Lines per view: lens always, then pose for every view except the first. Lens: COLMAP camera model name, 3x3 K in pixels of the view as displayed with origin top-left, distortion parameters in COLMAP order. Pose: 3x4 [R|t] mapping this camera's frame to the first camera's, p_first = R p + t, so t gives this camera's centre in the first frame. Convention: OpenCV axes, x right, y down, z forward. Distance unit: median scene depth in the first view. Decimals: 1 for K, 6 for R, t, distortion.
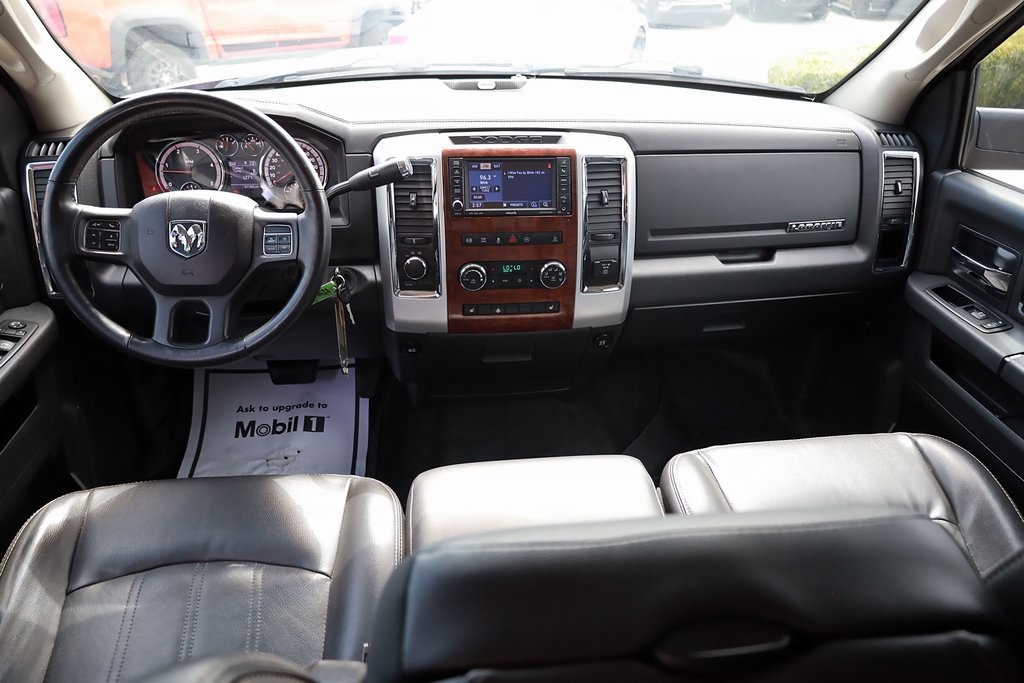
lens RADIAL K [[708.8, 0, 512.0], [0, 708.8, 341.5], [0, 0, 1]] dist [-0.003936, 0.000588]
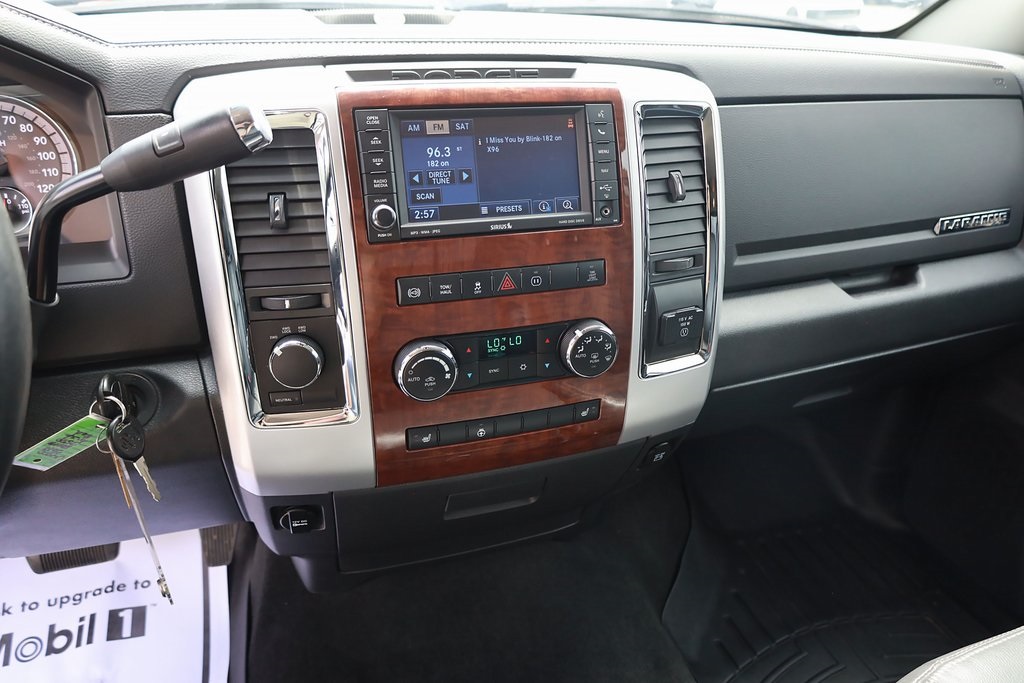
lens RADIAL K [[708.8, 0, 512.0], [0, 708.8, 341.5], [0, 0, 1]] dist [-0.003936, 0.000588]
pose [[0.980704, -0.086933, 0.175104, -0.077114], [0.092689, 0.995382, -0.024951, -0.090198], [-0.172126, 0.040700, 0.984234, 0.521307]]
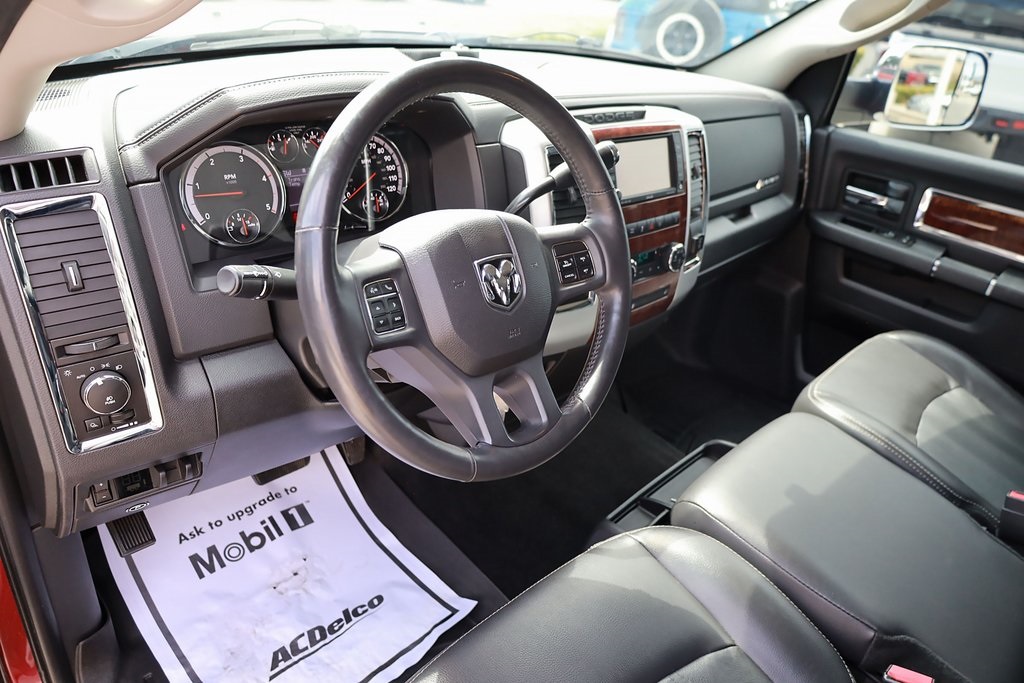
lens RADIAL K [[697.2, 0, 512.0], [0, 697.2, 341.5], [0, 0, 1]] dist [-0.014476, 0.003468]
pose [[0.778593, -0.234337, 0.582133, -0.669015], [0.213128, 0.971265, 0.105927, -0.126872], [-0.590228, 0.041595, 0.806164, 0.370559]]
